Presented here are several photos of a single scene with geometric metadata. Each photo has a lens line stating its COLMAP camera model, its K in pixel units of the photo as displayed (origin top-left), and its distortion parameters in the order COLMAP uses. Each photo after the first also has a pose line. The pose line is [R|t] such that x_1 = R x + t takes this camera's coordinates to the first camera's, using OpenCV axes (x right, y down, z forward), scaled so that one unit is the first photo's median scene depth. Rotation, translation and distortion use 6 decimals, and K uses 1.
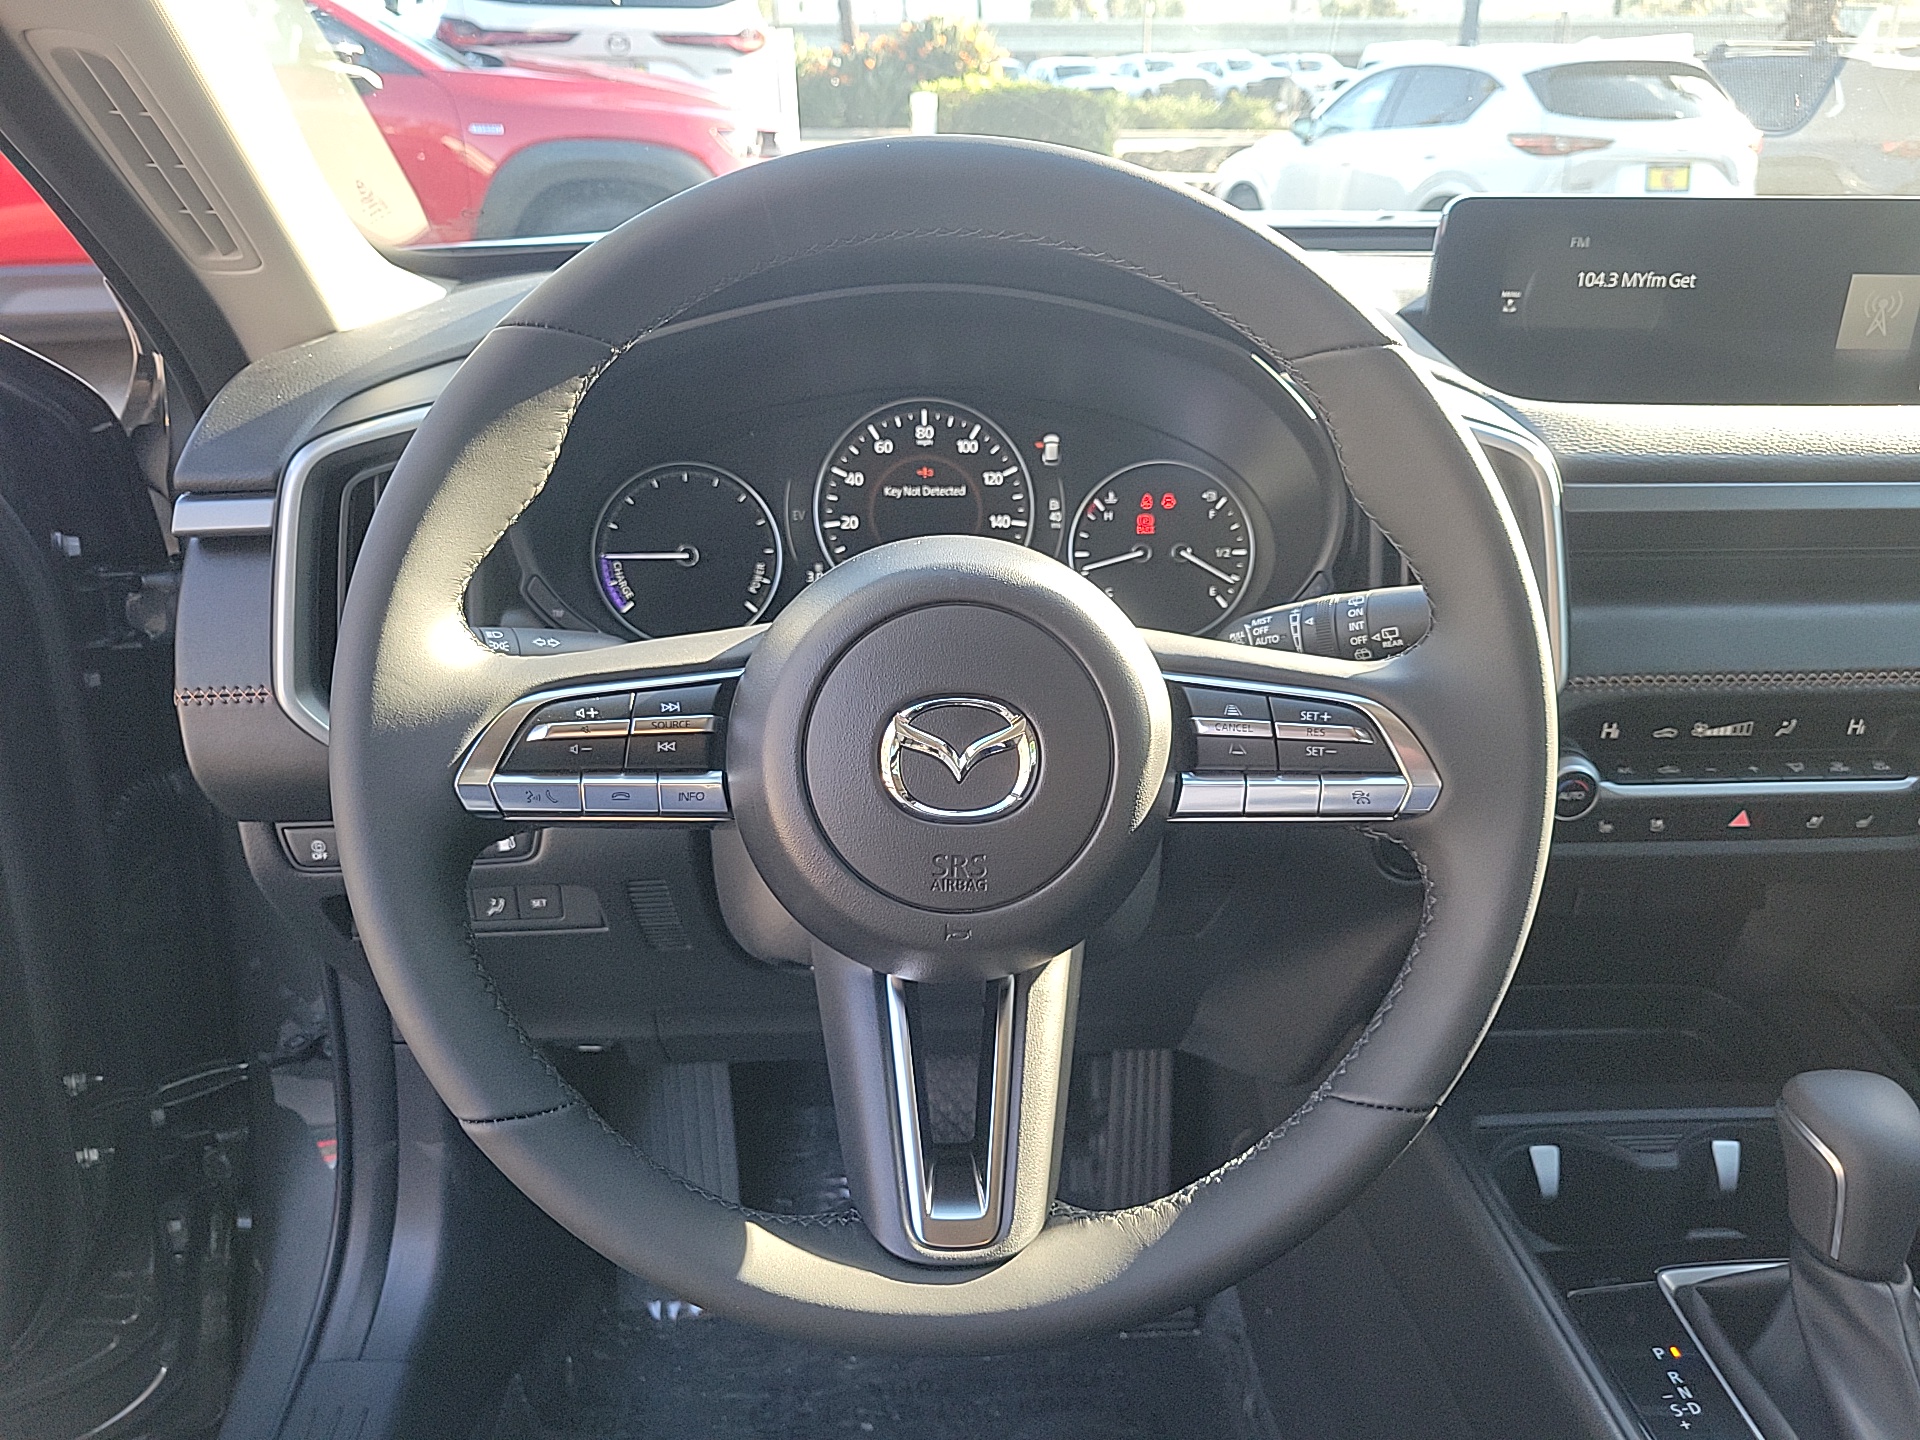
lens RADIAL K [[1479.7, 0, 970.6], [0, 1479.7, 723.2], [0, 0, 1]] dist [0.021786, -0.013569]
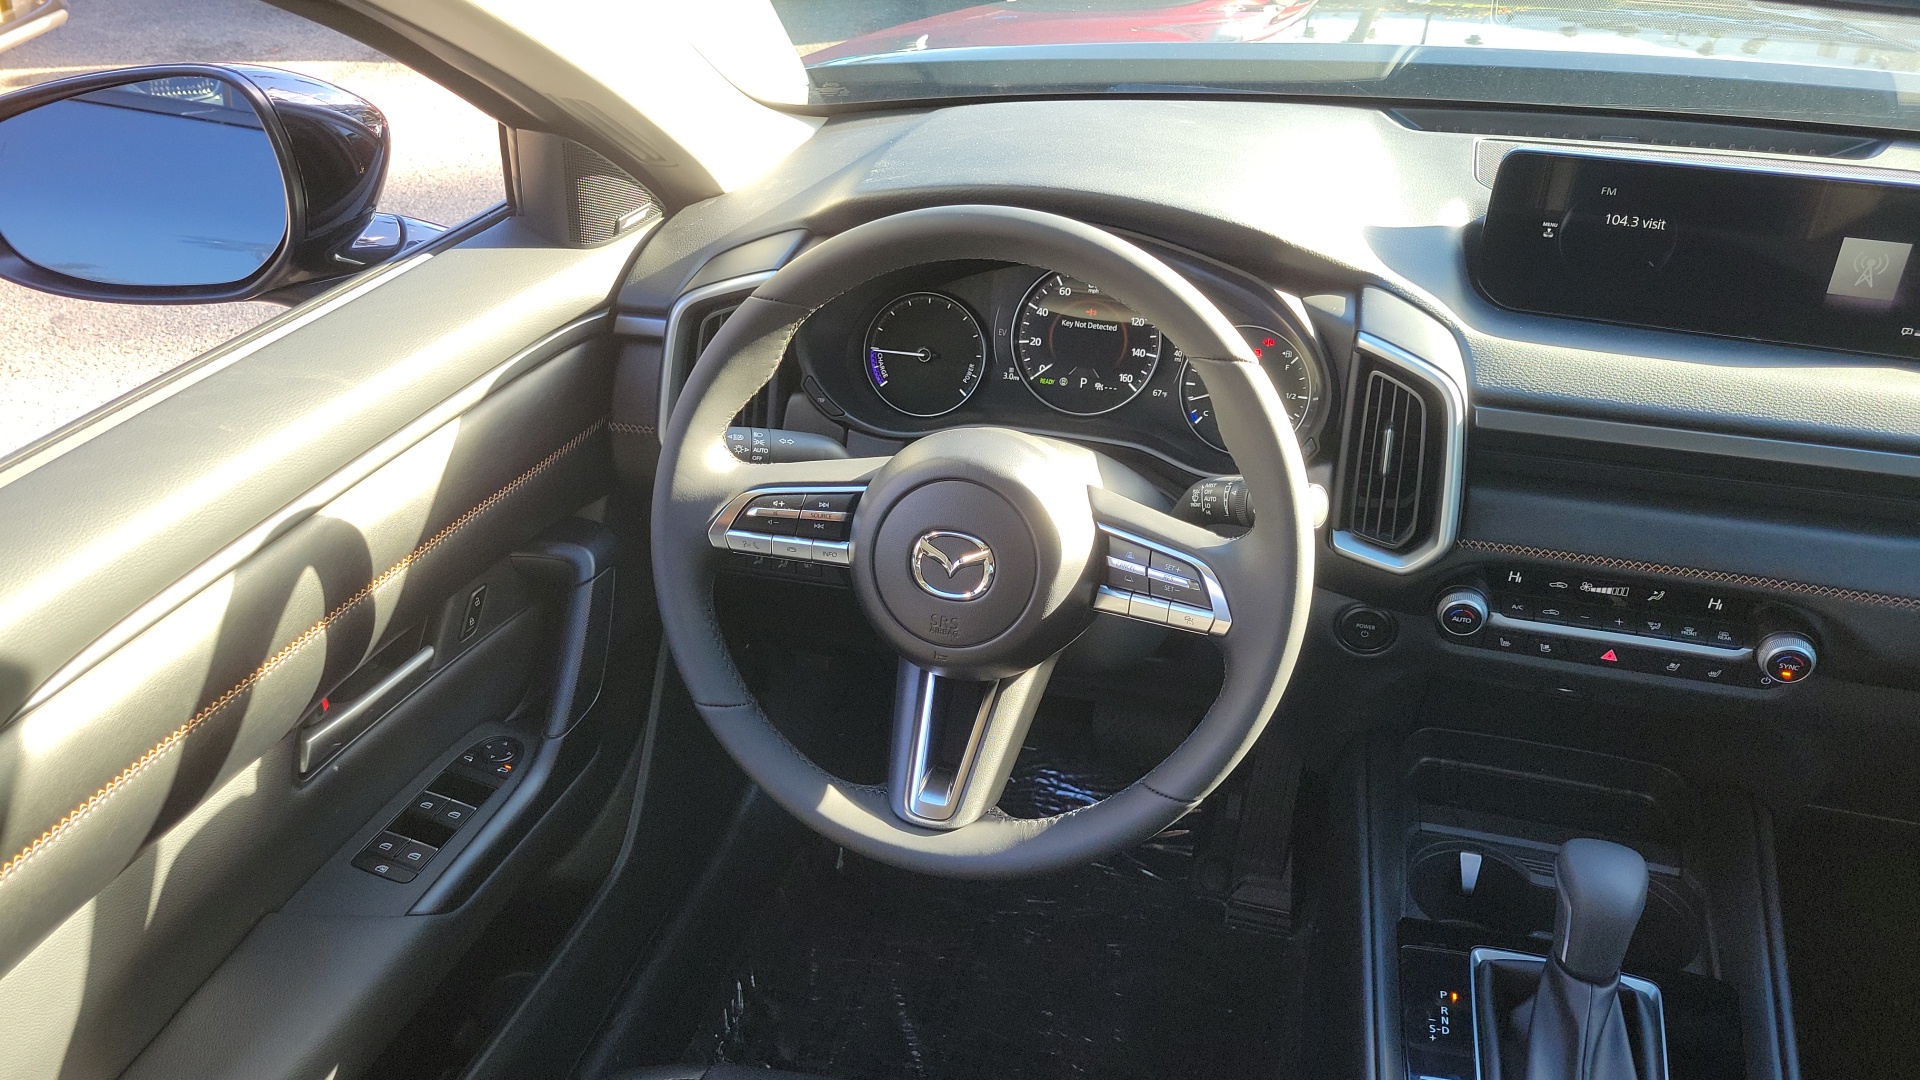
lens RADIAL K [[1462.5, 0, 969.2], [0, 1462.5, 528.5], [0, 0, 1]] dist [0.034769, -0.014302]
pose [[0.944270, 0.157841, -0.288859, 0.308976], [-0.114501, 0.980236, 0.161331, -0.184675], [0.308614, -0.119265, 0.943681, -0.408316]]
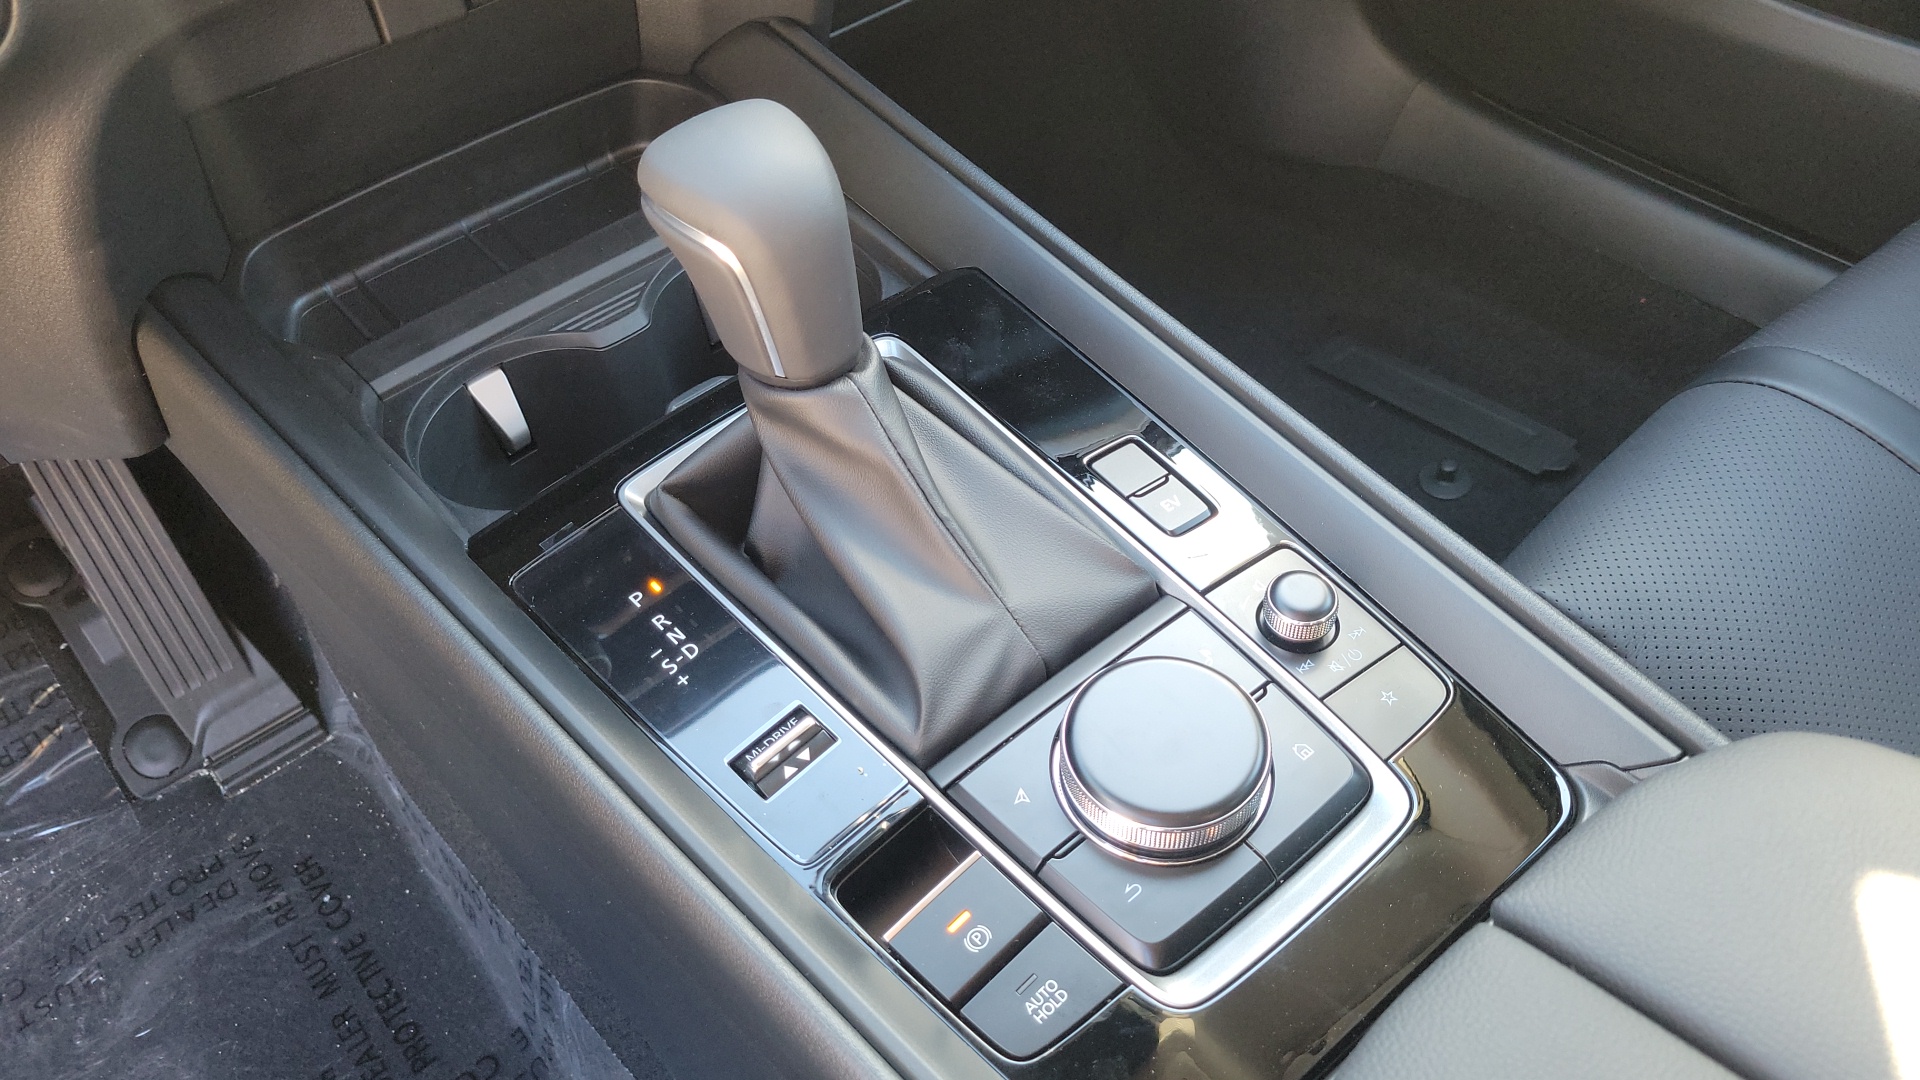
lens RADIAL K [[1462.5, 0, 960.3], [0, 1462.5, 532.8], [0, 0, 1]] dist [0.034769, -0.014302]
pose [[0.801500, -0.481671, 0.354388, 0.298321], [0.314474, 0.843568, 0.435315, 0.118232], [-0.508628, -0.237460, 0.827593, 0.295365]]
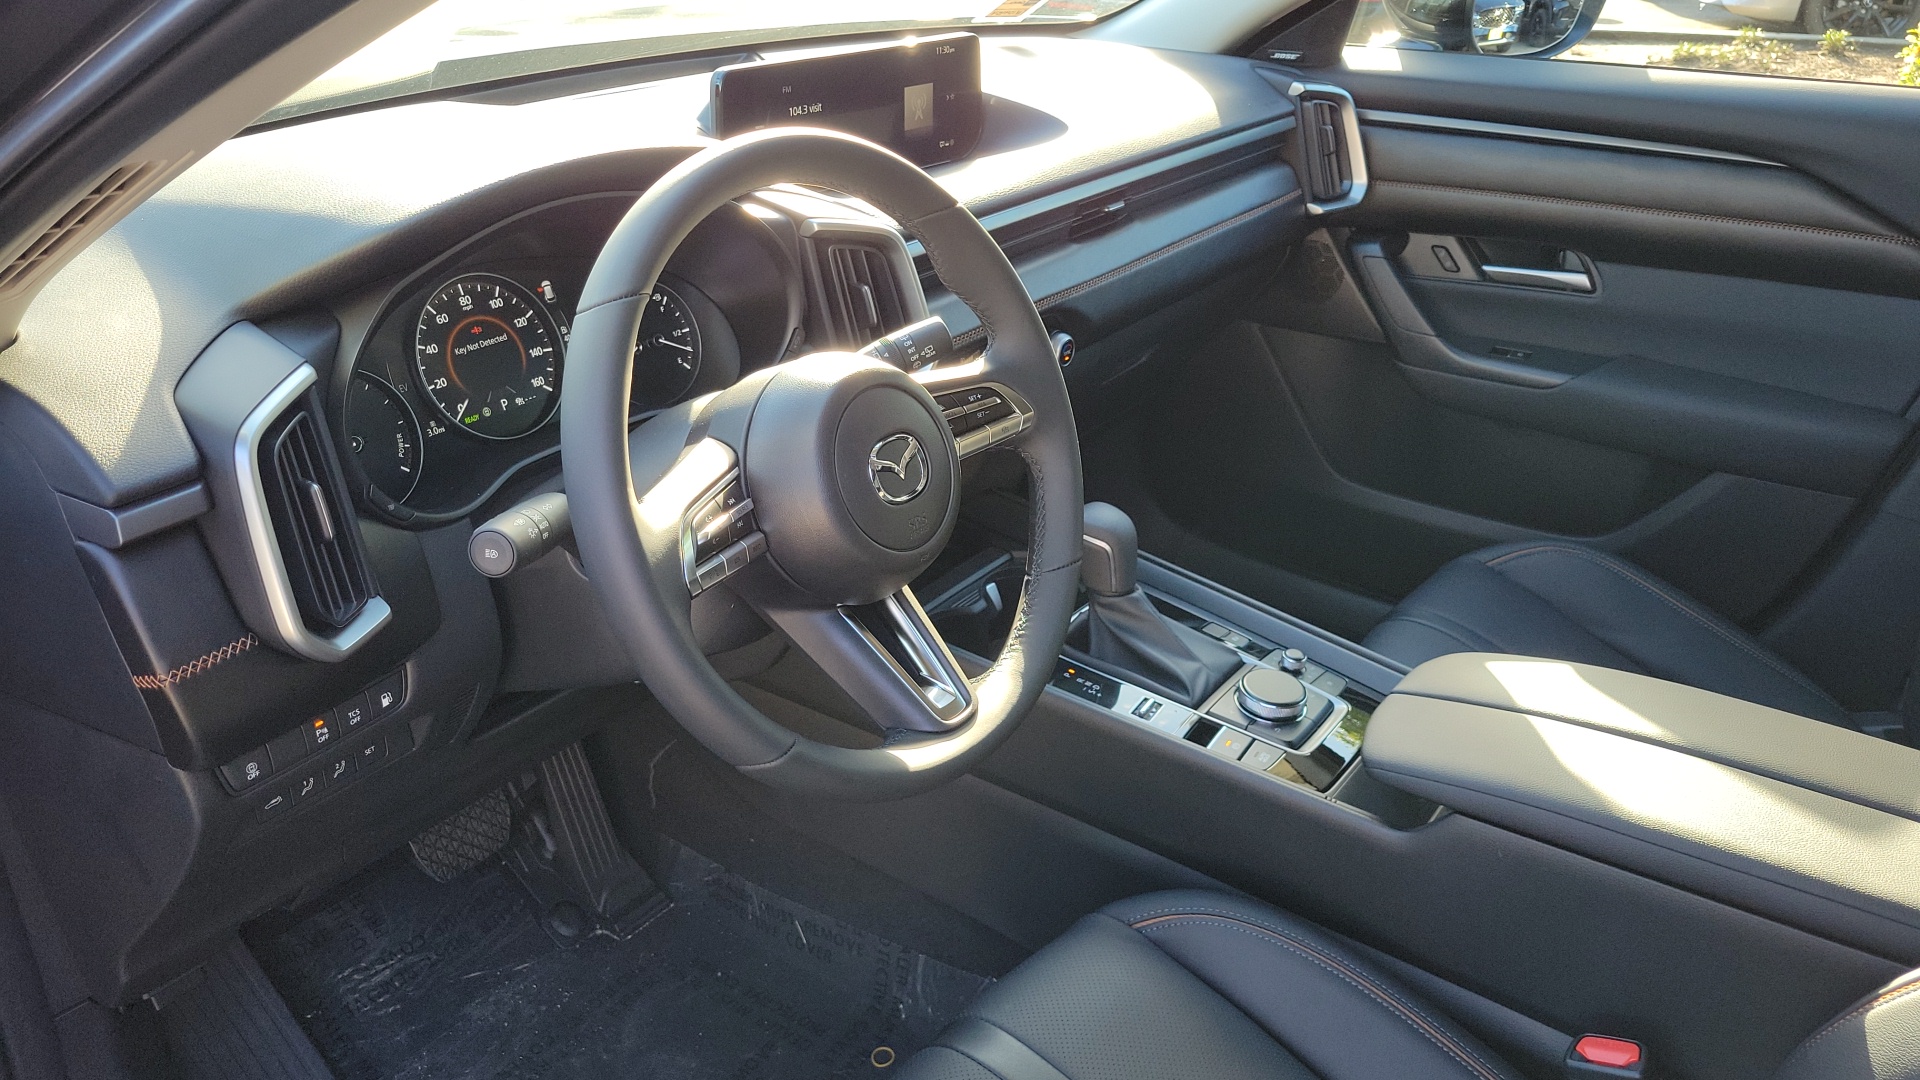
lens RADIAL K [[1462.5, 0, 977.3], [0, 1462.5, 524.8], [0, 0, 1]] dist [0.034769, -0.014302]
pose [[0.625766, -0.341136, 0.701458, -0.739449], [0.284827, 0.937128, 0.201655, -0.148542], [-0.726148, 0.073606, 0.683587, -0.192244]]
